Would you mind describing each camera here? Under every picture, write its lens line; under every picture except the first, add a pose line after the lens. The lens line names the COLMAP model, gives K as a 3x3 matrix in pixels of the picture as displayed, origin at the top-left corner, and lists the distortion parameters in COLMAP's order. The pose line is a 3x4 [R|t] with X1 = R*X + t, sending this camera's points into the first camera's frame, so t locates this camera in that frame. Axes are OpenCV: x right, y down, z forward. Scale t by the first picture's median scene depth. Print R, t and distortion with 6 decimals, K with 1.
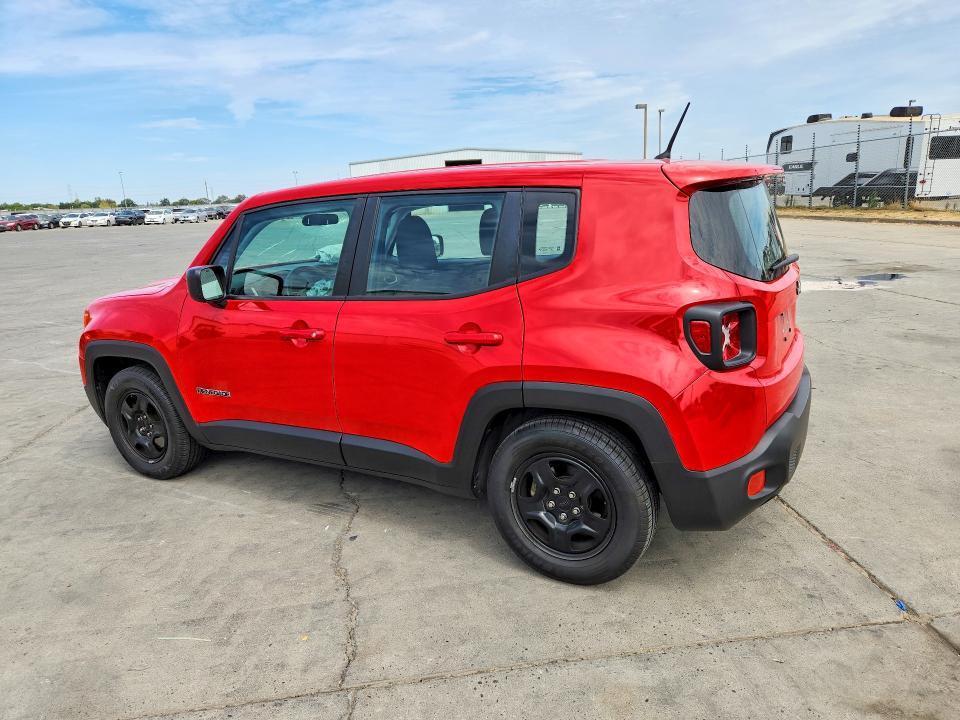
lens RADIAL K [[648.7, 0, 480.0], [0, 648.7, 360.0], [0, 0, 1]] dist [0.083997, -0.075305]
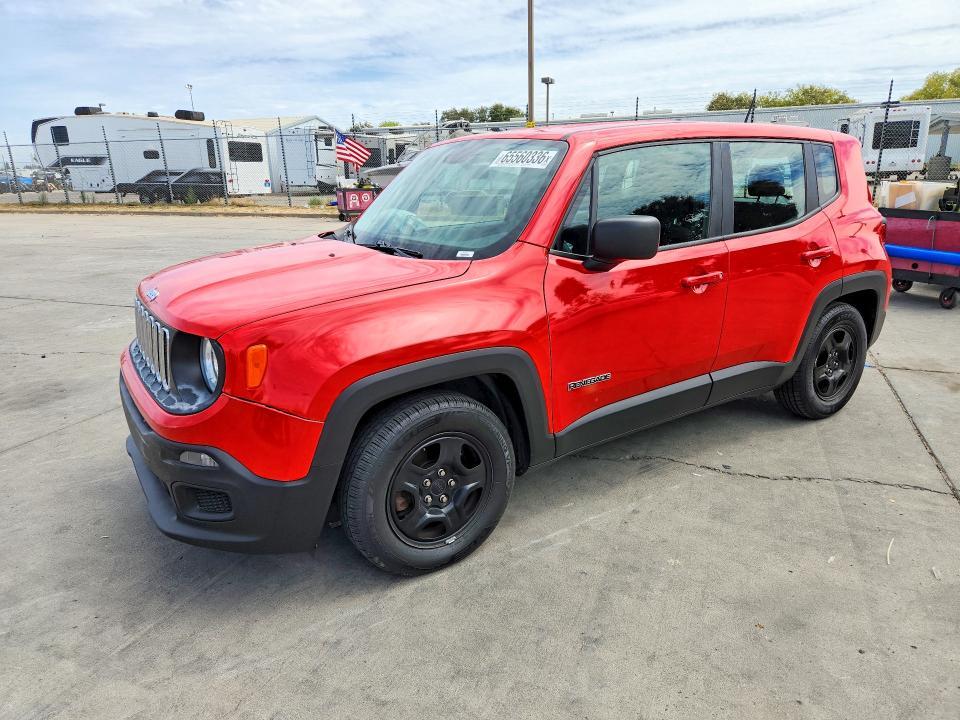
lens RADIAL K [[648.7, 0, 480.0], [0, 648.7, 360.0], [0, 0, 1]] dist [0.083997, -0.075305]
pose [[0.449741, -0.210221, 0.868067, -0.135445], [0.213953, 0.968966, 0.123809, -0.012362], [-0.867155, 0.130043, 0.480761, 0.086358]]
